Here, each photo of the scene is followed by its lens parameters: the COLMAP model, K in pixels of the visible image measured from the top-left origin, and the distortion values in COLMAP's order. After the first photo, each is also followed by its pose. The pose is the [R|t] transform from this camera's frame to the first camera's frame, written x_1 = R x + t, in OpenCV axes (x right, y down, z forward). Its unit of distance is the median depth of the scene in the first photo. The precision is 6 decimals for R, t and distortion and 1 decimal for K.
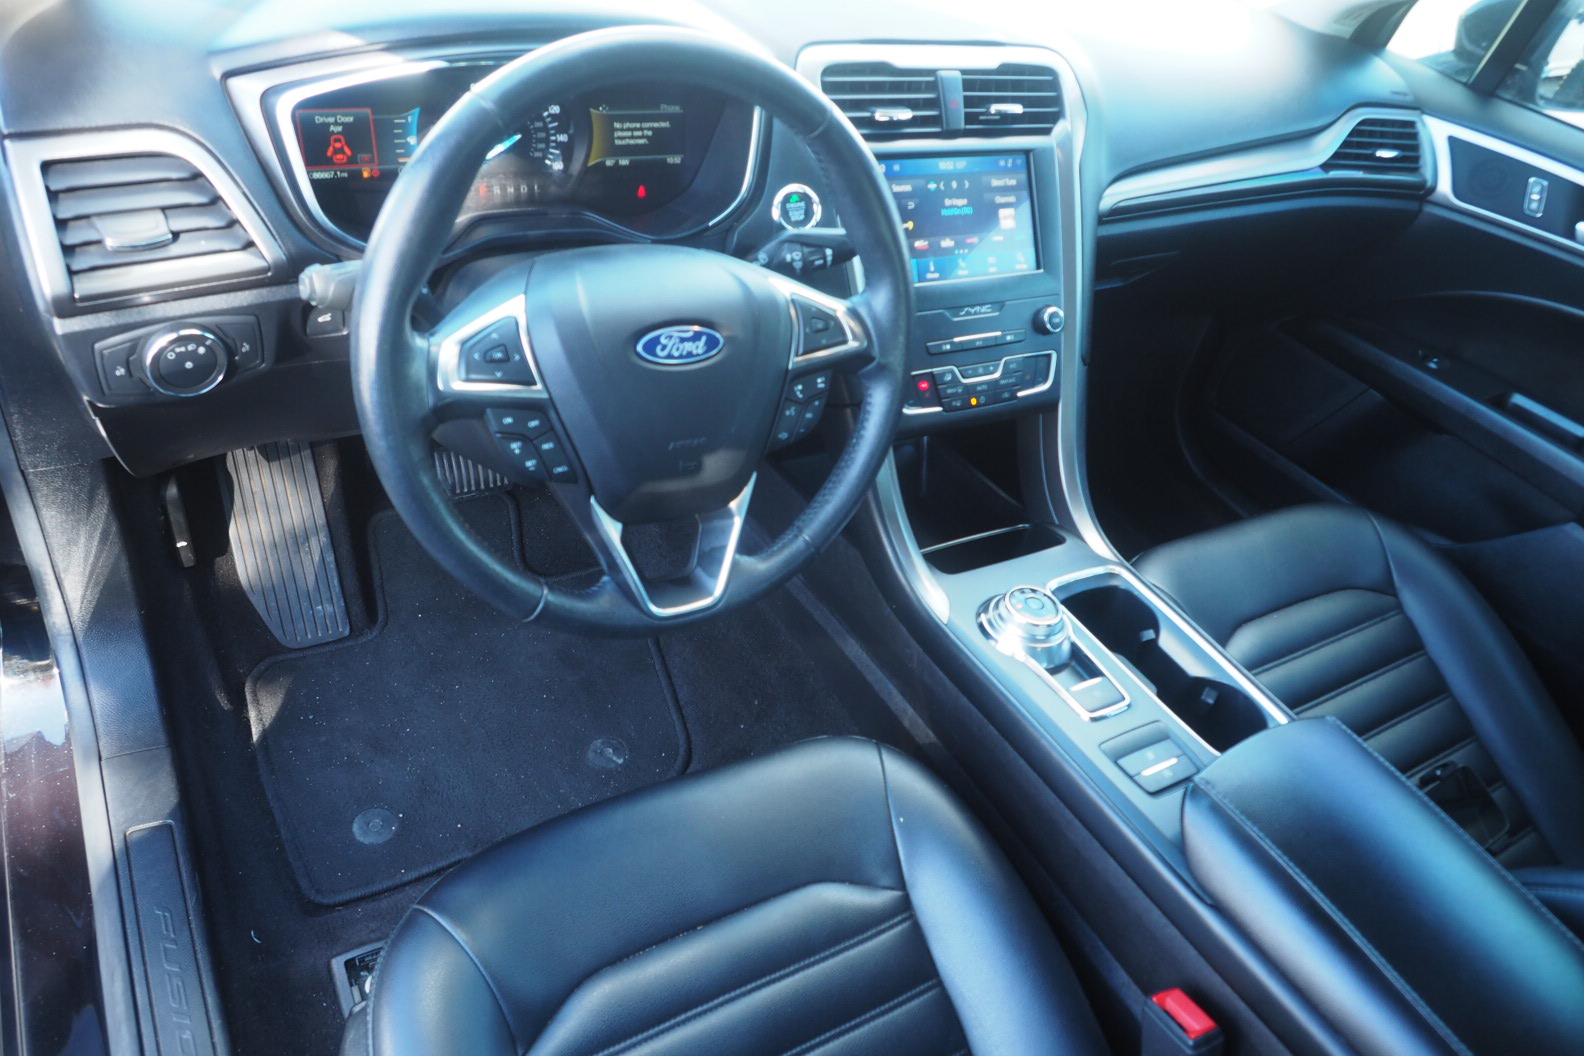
lens RADIAL K [[1121.6, 0, 803.6], [0, 1121.6, 519.7], [0, 0, 1]] dist [-0.018369, 0.002638]
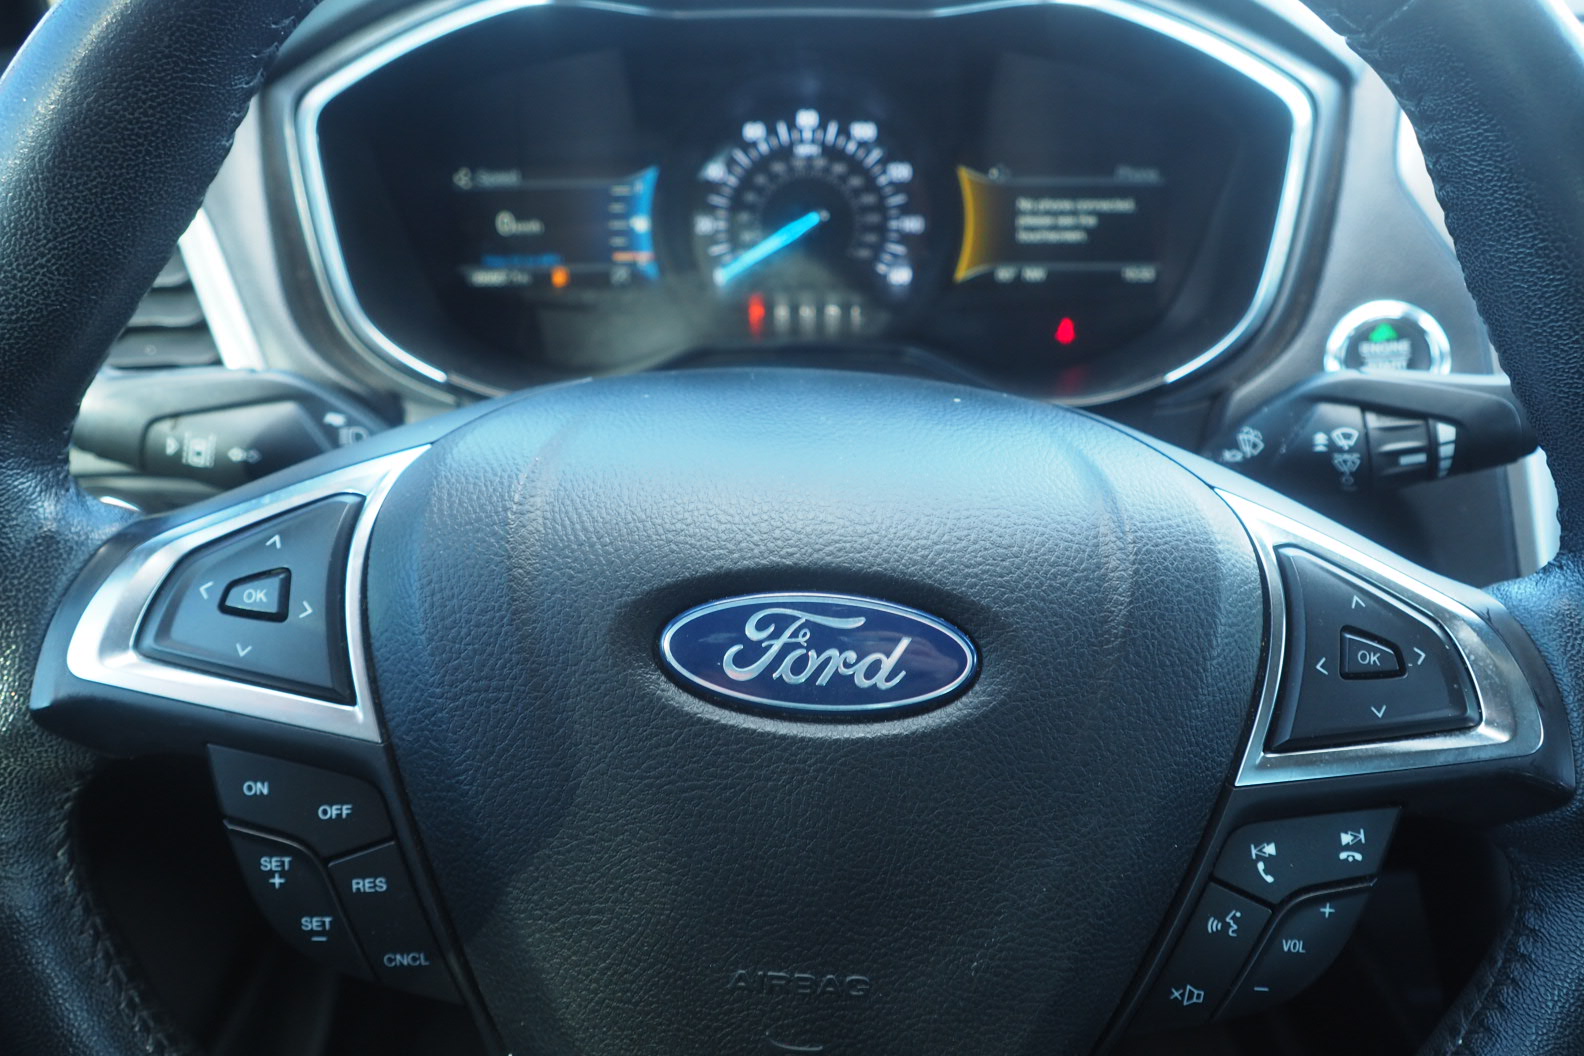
lens RADIAL K [[1110.3, 0, 792.0], [0, 1110.3, 528.0], [0, 0, 1]] dist [-0.076836, -0.002399]
pose [[0.839679, 0.083529, -0.536622, 0.026897], [-0.197618, 0.967356, -0.158647, -0.095779], [0.505853, 0.239258, 0.828775, 0.510754]]
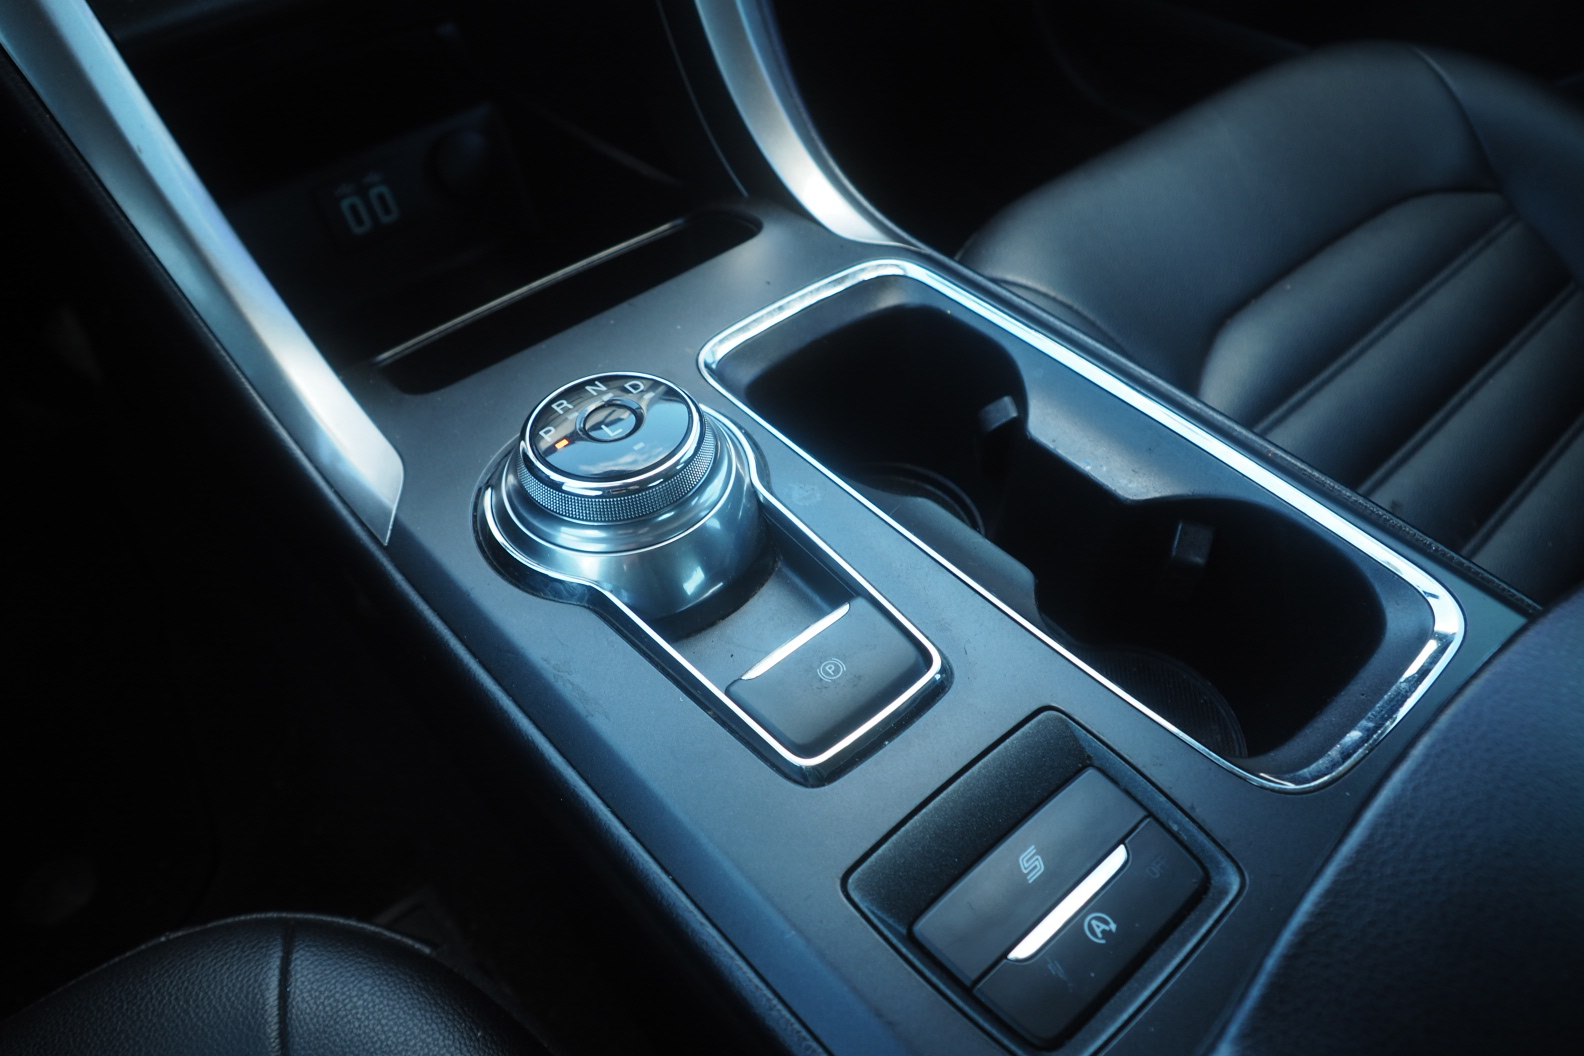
lens RADIAL K [[1121.6, 0, 803.6], [0, 1121.6, 519.7], [0, 0, 1]] dist [-0.018369, 0.002638]
pose [[0.966764, -0.255584, 0.006654, 0.235824], [0.250520, 0.952167, 0.174980, 0.055504], [-0.051058, -0.167497, 0.984550, 0.637073]]
